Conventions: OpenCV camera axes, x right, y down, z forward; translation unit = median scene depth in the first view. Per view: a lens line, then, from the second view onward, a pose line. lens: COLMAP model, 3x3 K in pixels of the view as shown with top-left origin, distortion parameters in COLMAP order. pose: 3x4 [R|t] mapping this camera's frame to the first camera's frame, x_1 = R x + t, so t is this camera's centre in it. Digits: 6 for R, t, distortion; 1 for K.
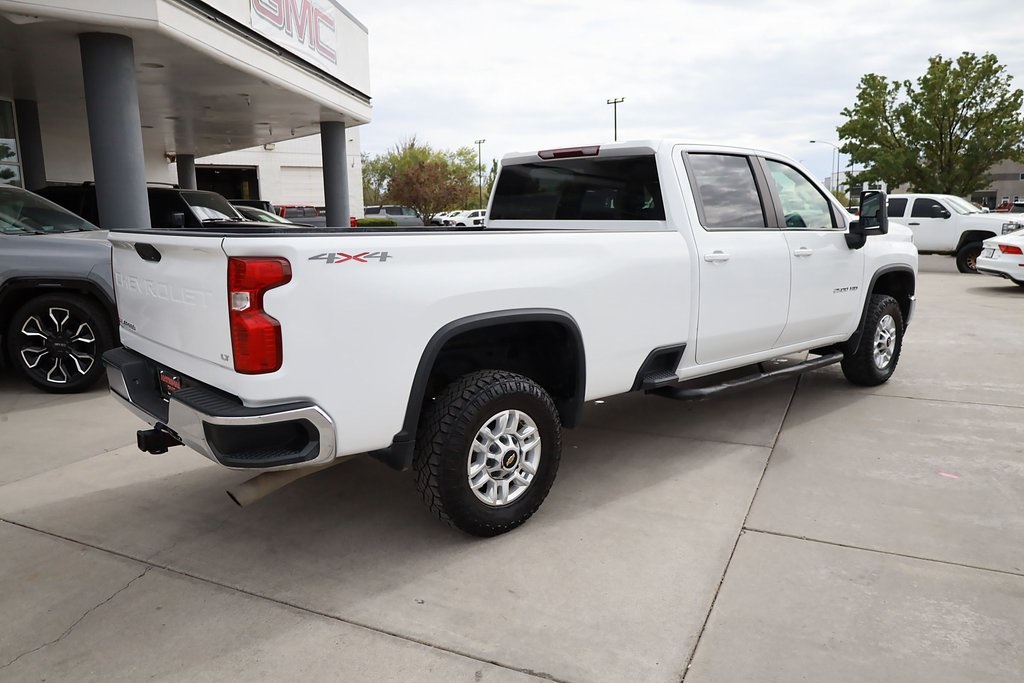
lens RADIAL K [[770.5, 0, 516.4], [0, 770.5, 335.5], [0, 0, 1]] dist [-0.023434, 0.004865]
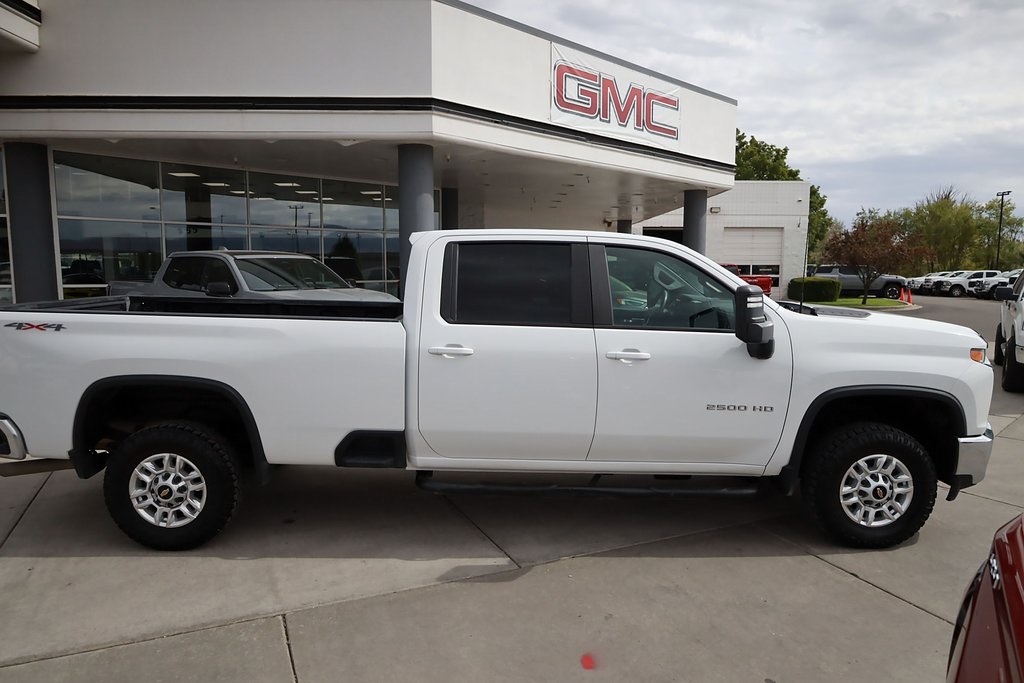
lens RADIAL K [[710.4, 0, 507.8], [0, 710.4, 336.4], [0, 0, 1]] dist [-0.010074, 0.003812]
pose [[0.742606, 0.085946, -0.664191, 0.476781], [-0.123652, 0.992277, -0.009851, -0.062459], [0.658215, 0.089444, 0.747498, 0.194733]]
